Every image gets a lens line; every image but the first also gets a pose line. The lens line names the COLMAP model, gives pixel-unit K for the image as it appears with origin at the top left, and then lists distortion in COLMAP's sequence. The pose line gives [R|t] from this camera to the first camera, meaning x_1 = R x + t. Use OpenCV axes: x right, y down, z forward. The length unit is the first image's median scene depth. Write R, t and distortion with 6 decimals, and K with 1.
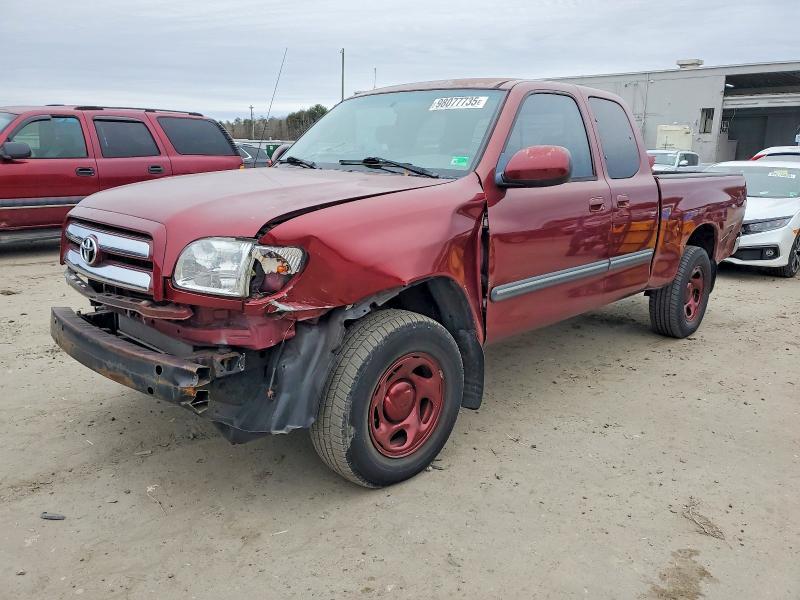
lens RADIAL K [[632.5, 0, 395.1], [0, 632.5, 299.8], [0, 0, 1]] dist [-0.005698, 0.041803]
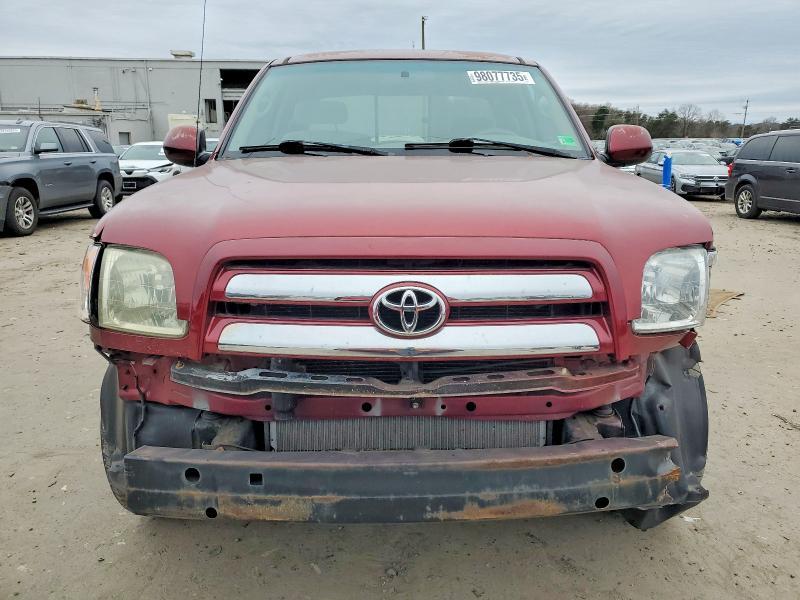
lens RADIAL K [[632.5, 0, 395.1], [0, 632.5, 299.8], [0, 0, 1]] dist [-0.005698, 0.041803]
pose [[0.709972, -0.182593, 0.680147, -0.072666], [0.172437, 0.981476, 0.083490, -0.011390], [-0.682793, 0.058007, 0.728306, 0.052032]]
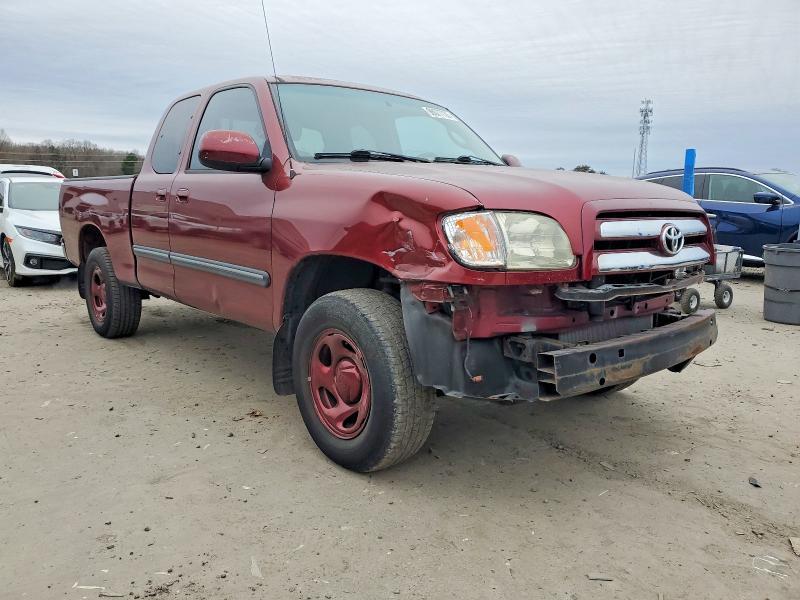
lens RADIAL K [[632.5, 0, 395.1], [0, 632.5, 299.8], [0, 0, 1]] dist [-0.005698, 0.041803]
pose [[0.085067, -0.173958, 0.981072, -0.124420], [0.212452, 0.965164, 0.152716, -0.018996], [-0.973462, 0.195440, 0.119061, 0.110635]]
